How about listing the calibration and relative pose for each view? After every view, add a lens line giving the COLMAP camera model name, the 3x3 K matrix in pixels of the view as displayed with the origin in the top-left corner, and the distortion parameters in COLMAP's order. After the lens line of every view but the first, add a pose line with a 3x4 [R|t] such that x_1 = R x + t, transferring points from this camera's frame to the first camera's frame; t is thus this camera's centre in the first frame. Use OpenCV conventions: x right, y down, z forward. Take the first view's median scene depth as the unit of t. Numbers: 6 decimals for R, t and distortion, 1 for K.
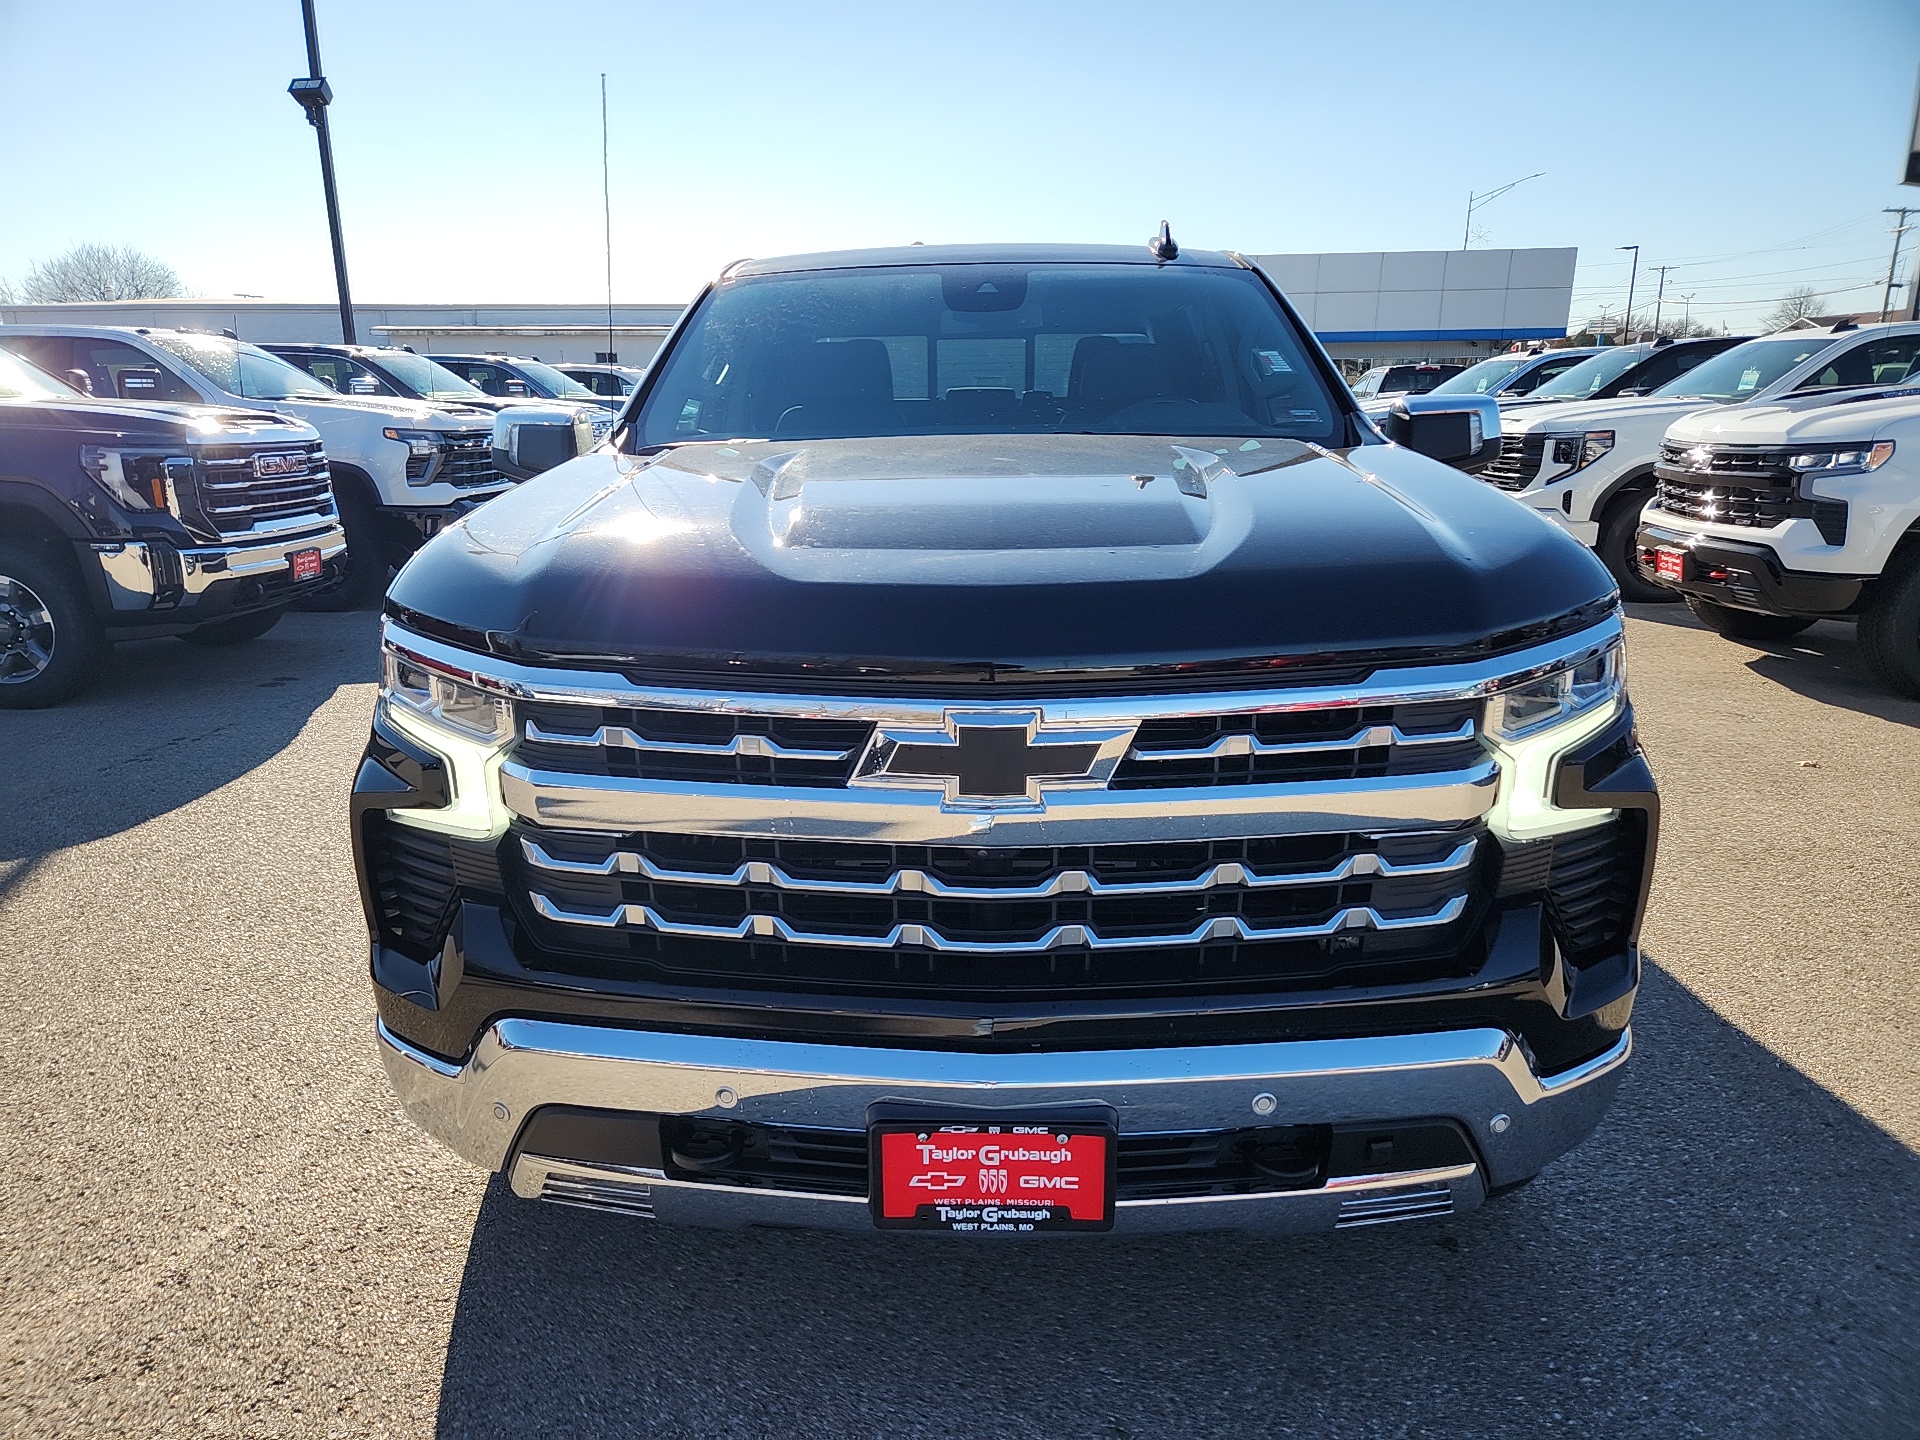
lens RADIAL K [[1263.0, 0, 960.0], [0, 1263.0, 720.0], [0, 0, 1]] dist [0.088261, -0.064052]
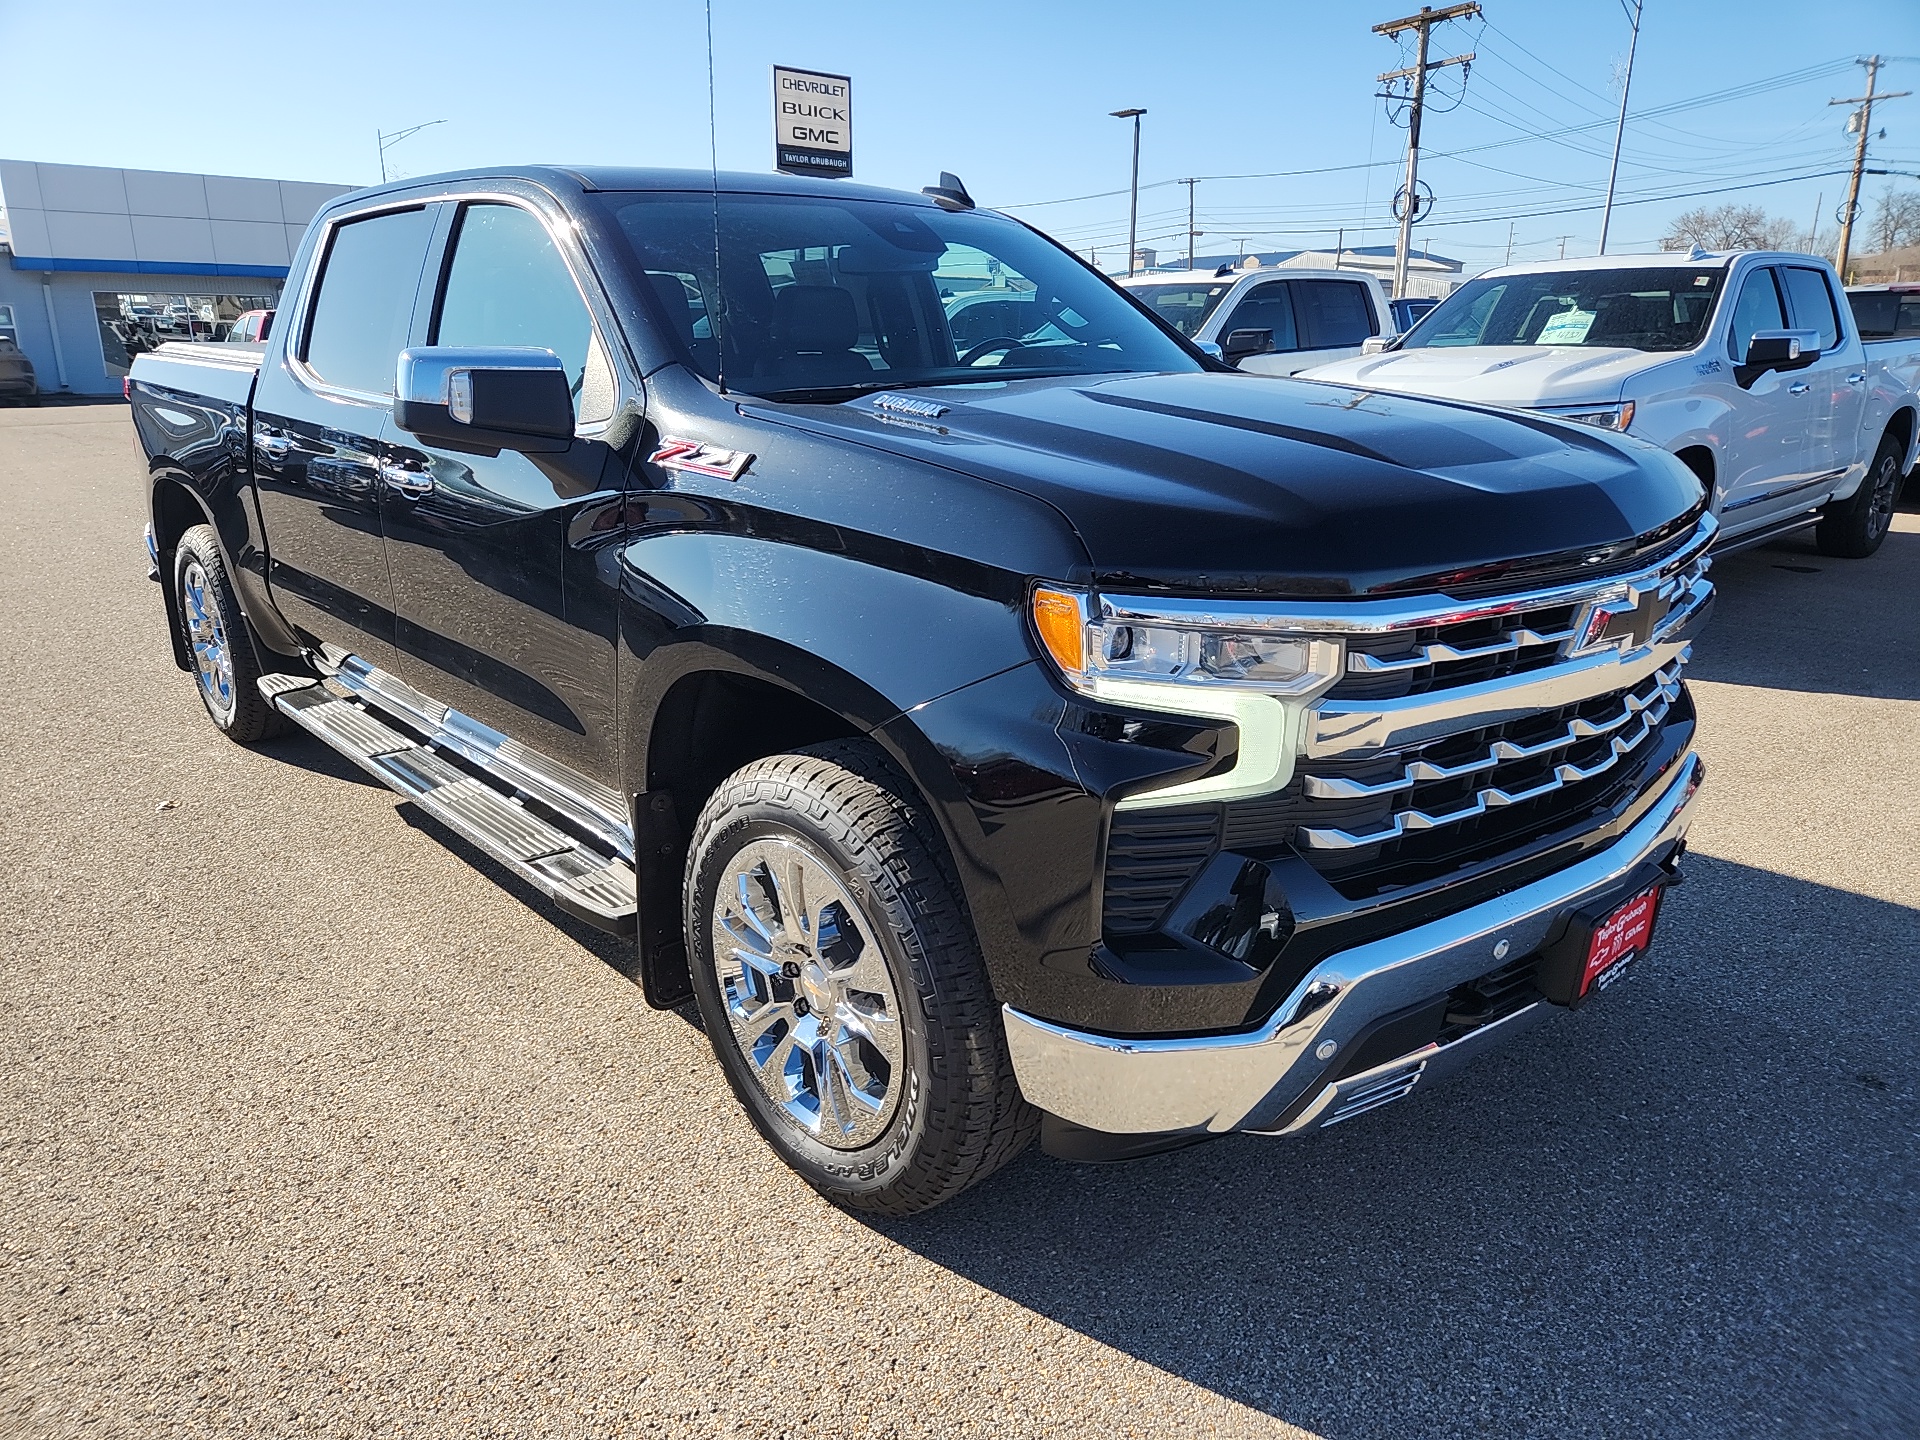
lens RADIAL K [[1263.0, 0, 960.0], [0, 1263.0, 720.0], [0, 0, 1]] dist [0.088261, -0.064052]
pose [[0.720853, -0.201287, 0.663216, -1.256780], [0.143329, 0.979508, 0.141497, -0.136772], [-0.678107, -0.006941, 0.734931, 0.492945]]
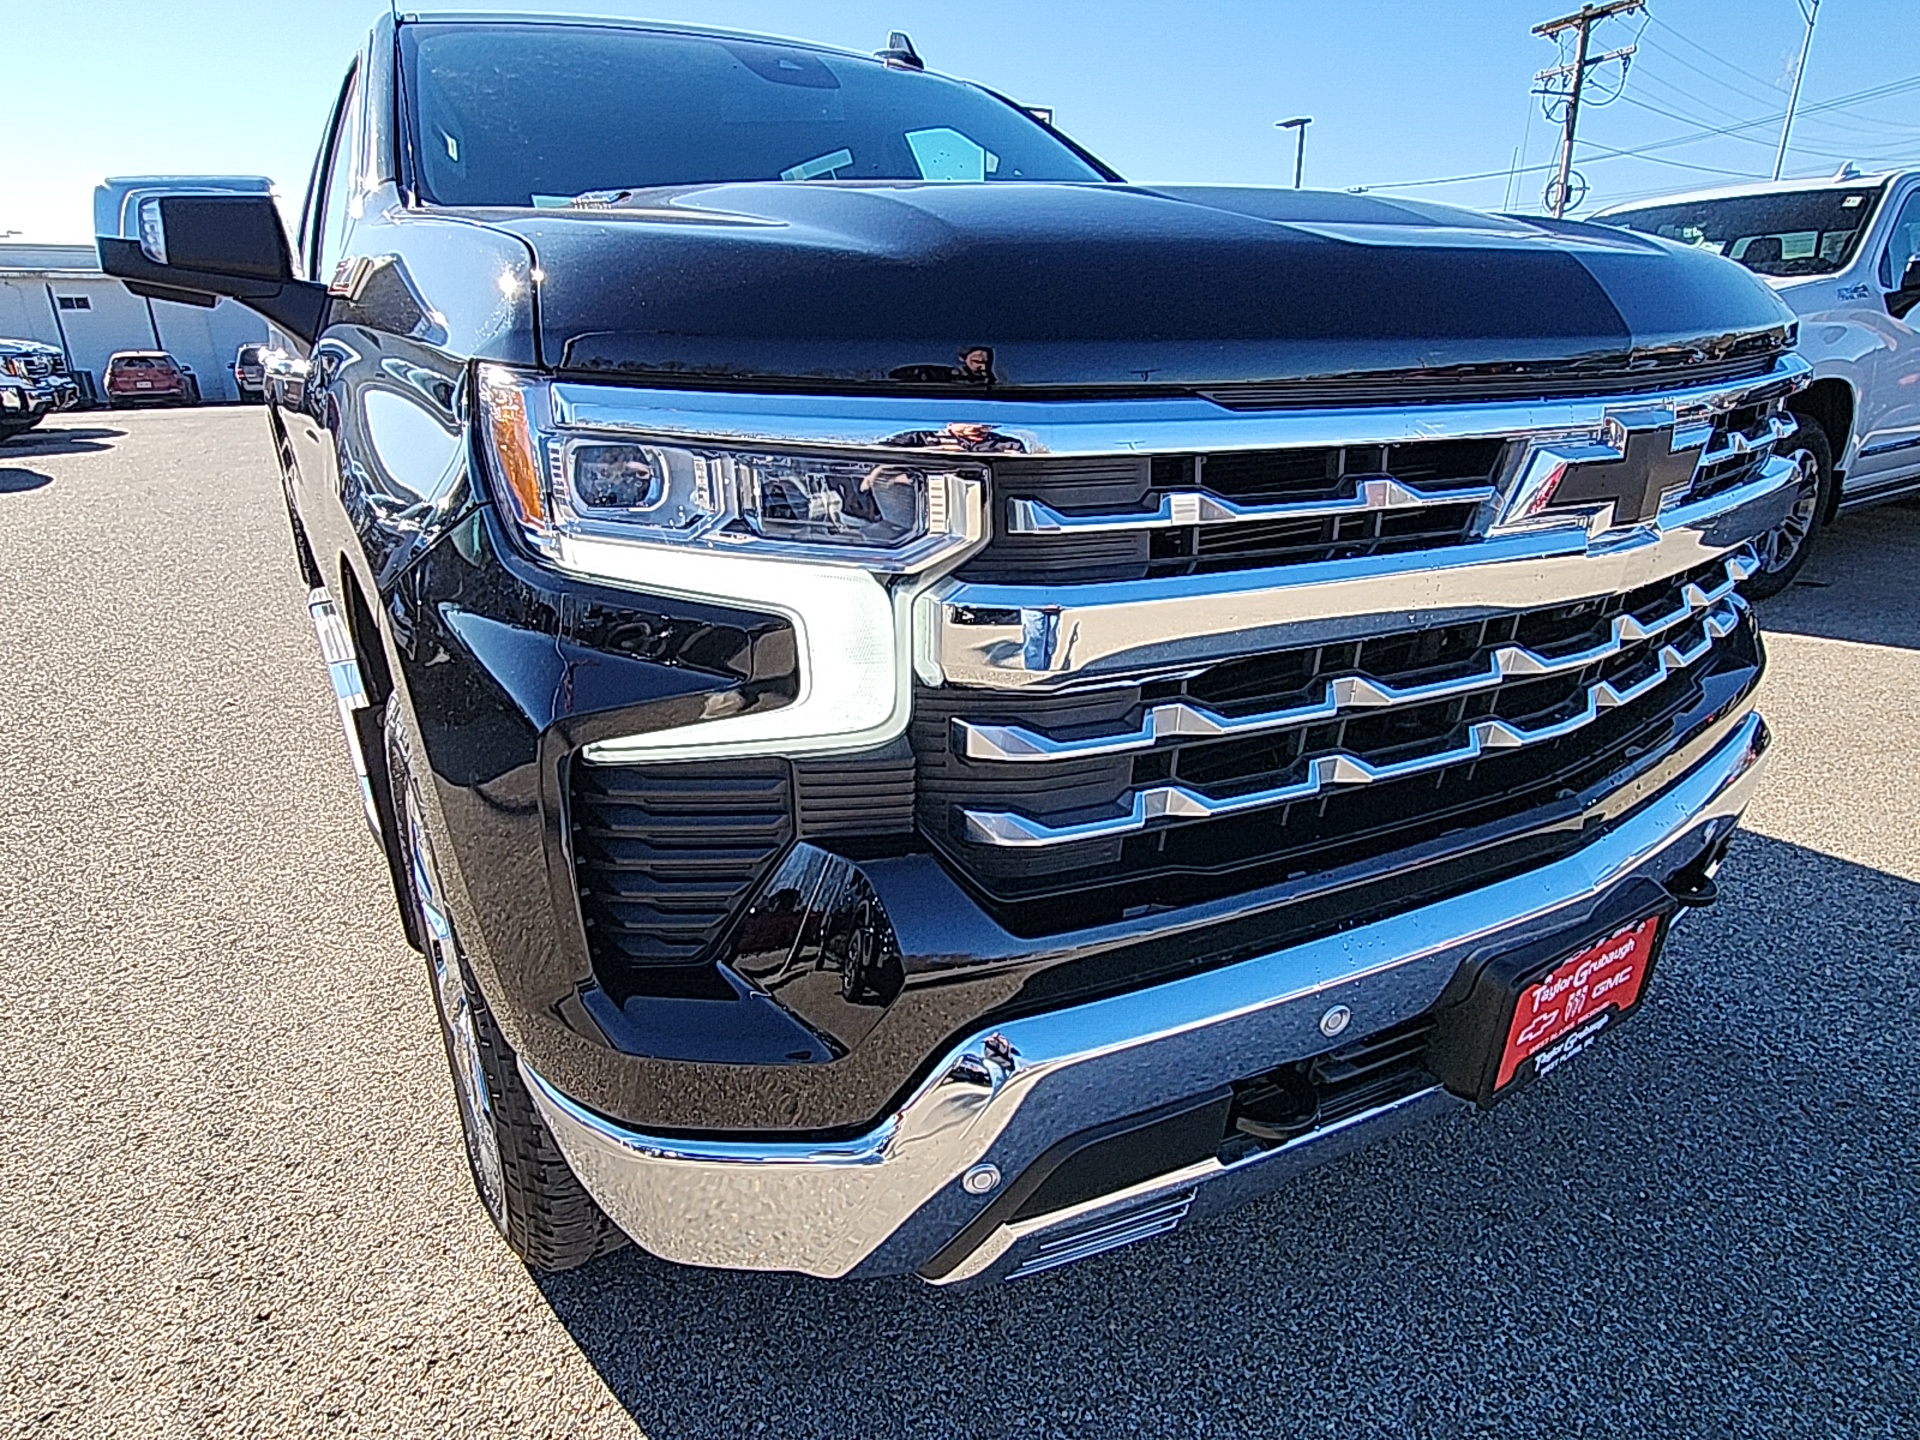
lens RADIAL K [[1058.6, 0, 945.4], [0, 1058.6, 704.4], [0, 0, 1]] dist [0.008450, -0.000534]
pose [[0.833510, -0.194500, 0.517137, -0.623981], [0.131547, 0.978933, 0.156161, 0.012316], [-0.536615, -0.062134, 0.841536, 0.649289]]
